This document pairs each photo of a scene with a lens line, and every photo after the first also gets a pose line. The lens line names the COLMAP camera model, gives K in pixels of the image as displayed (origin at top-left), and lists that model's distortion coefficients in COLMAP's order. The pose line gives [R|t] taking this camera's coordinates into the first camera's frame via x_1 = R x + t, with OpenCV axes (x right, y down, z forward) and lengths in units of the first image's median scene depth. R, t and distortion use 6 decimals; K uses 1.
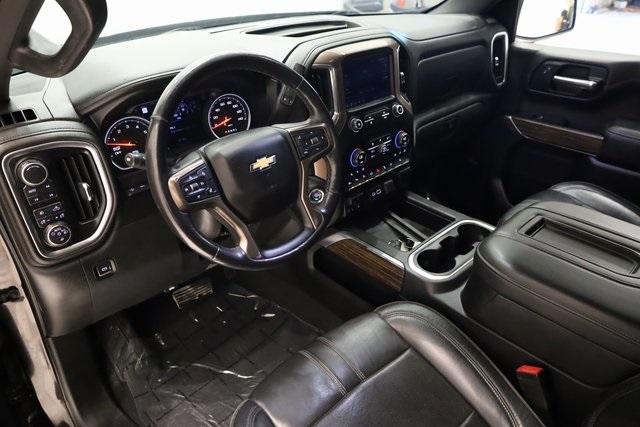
lens RADIAL K [[442.2, 0, 321.0], [0, 442.2, 214.2], [0, 0, 1]] dist [0.004474, 0.003949]
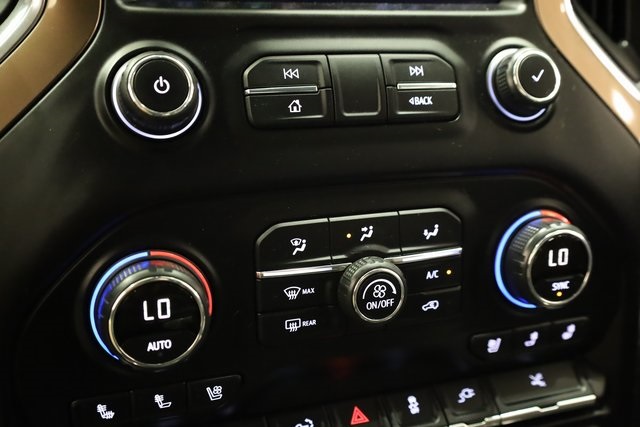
lens RADIAL K [[725.1, 0, 321.2], [0, 725.1, 216.4], [0, 0, 1]] dist [0.005932, 0.000000]
pose [[0.920757, 0.135919, -0.365695, 0.237030], [-0.222962, 0.952519, -0.207353, -0.127784], [0.320148, 0.272458, 0.907343, 0.838011]]
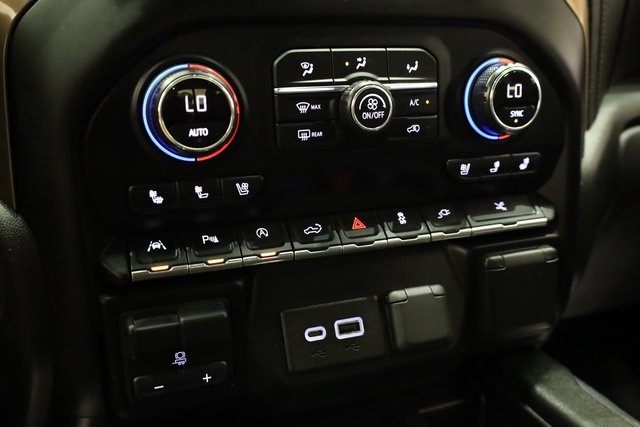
lens RADIAL K [[587.5, 0, 320.1], [0, 587.5, 219.0], [0, 0, 1]] dist [-0.009474, 0.000000]
pose [[0.923255, 0.108580, -0.368526, 0.246514], [-0.200895, 0.954082, -0.222191, -0.041504], [0.327478, 0.279174, 0.902674, 0.858364]]
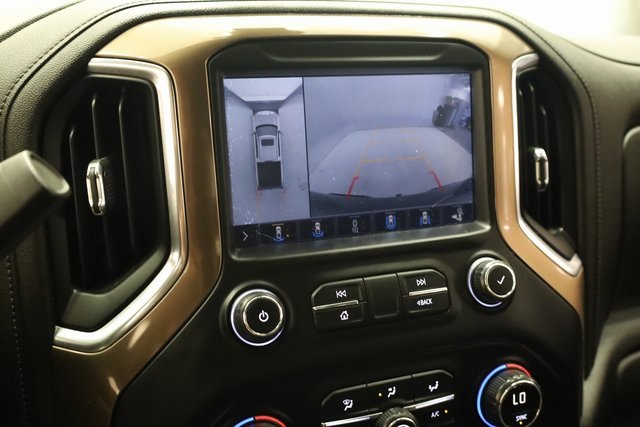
lens RADIAL K [[639.8, 0, 319.4], [0, 639.8, 209.3], [0, 0, 1]] dist [-0.003340, 0.000000]
pose [[0.922877, 0.096720, -0.372750, 0.242105], [-0.202463, 0.945236, -0.256003, -0.182021], [0.327576, 0.311727, 0.891919, 0.714043]]
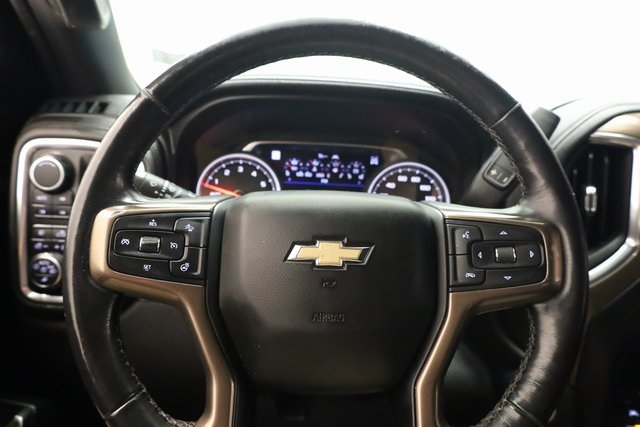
lens RADIAL K [[442.2, 0, 321.4], [0, 442.2, 217.8], [0, 0, 1]] dist [0.004474, 0.003949]
pose [[0.735942, 0.198527, -0.647284, 0.090446], [-0.394583, 0.902661, -0.171775, -0.052415], [0.550176, 0.381824, 0.742642, 0.494386]]
